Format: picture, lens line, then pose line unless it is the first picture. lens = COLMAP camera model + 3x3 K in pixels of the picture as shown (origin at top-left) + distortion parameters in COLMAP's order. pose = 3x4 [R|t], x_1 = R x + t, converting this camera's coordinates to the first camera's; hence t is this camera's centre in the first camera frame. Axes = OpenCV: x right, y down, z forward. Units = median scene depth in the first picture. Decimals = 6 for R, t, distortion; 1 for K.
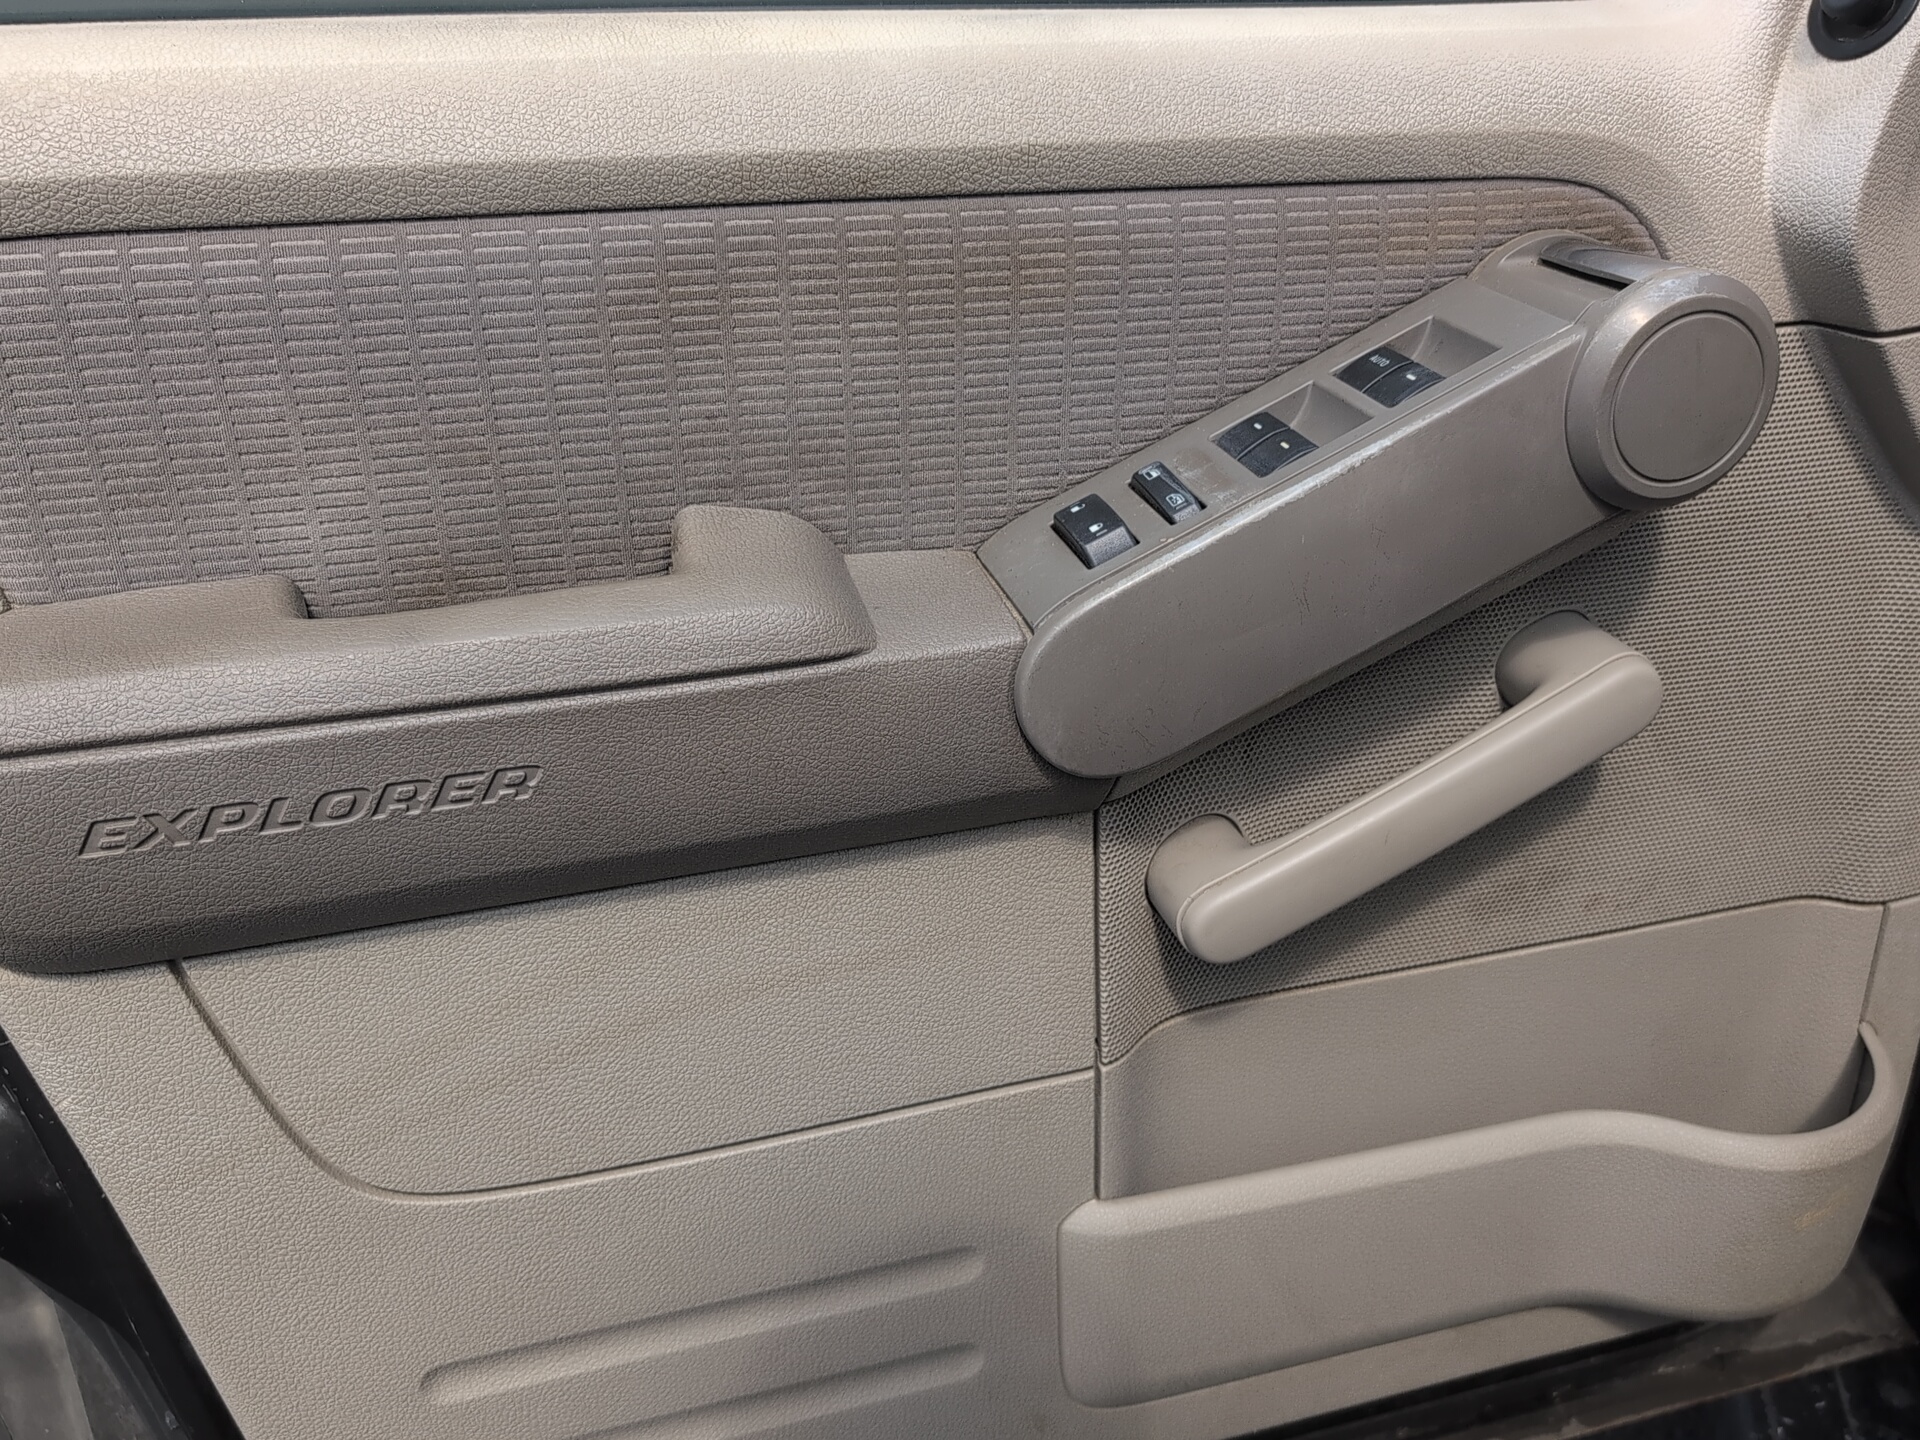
lens RADIAL K [[1655.3, 0, 960.0], [0, 1655.3, 720.0], [0, 0, 1]] dist [-0.005059, -0.000900]
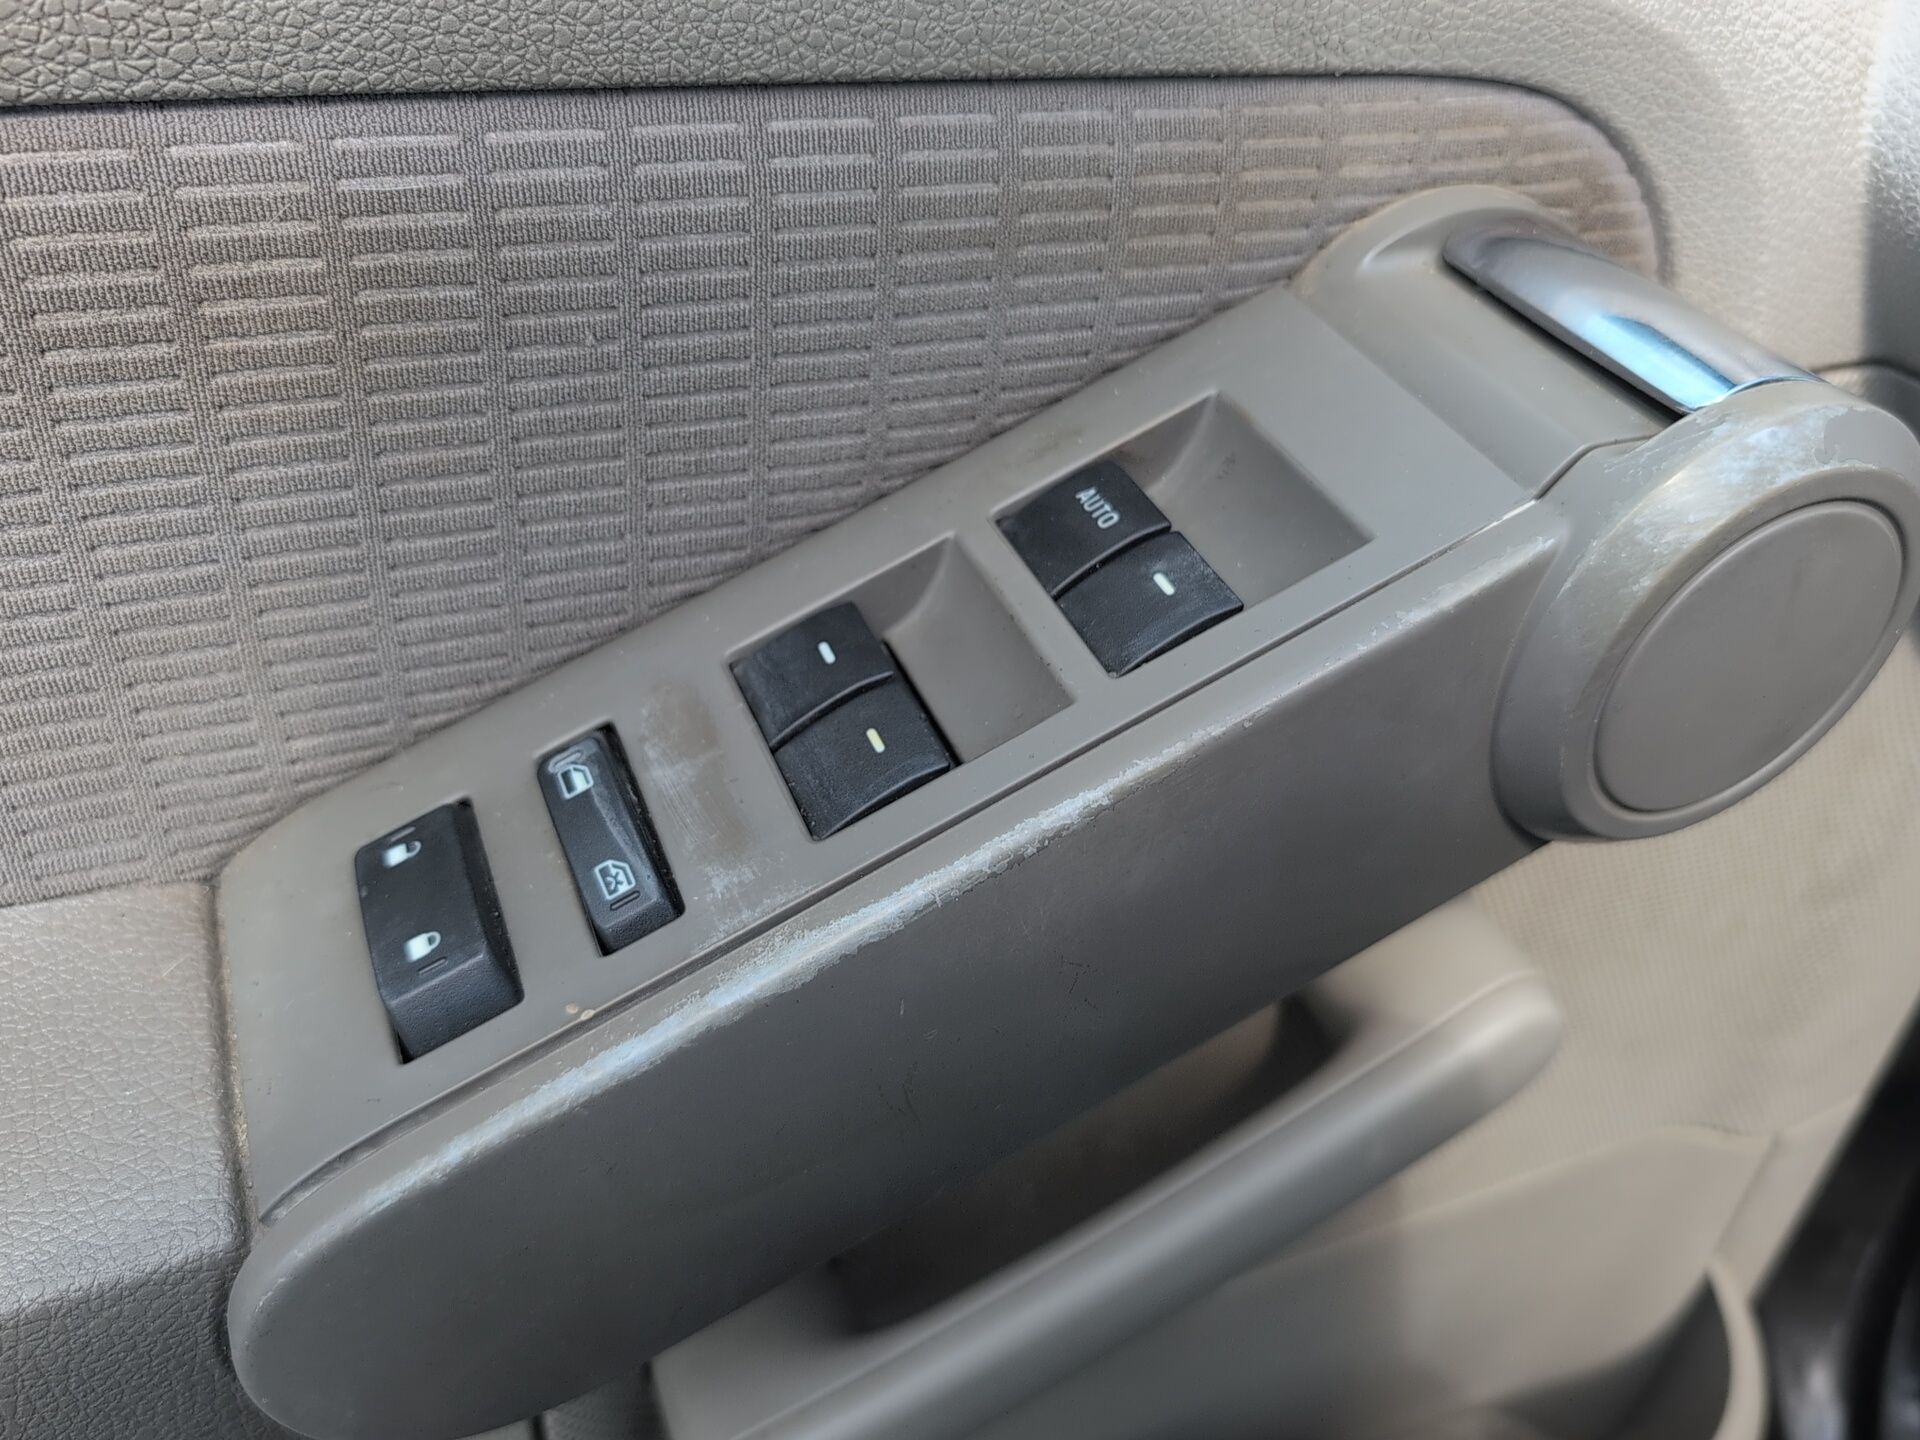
lens RADIAL K [[1639.8, 0, 960.0], [0, 1639.8, 720.0], [0, 0, 1]] dist [-0.004665, -0.043696]
pose [[0.985653, -0.008470, 0.168572, 0.141002], [-0.028747, 0.975723, 0.217111, -0.255795], [-0.166318, -0.218842, 0.961481, 0.565238]]
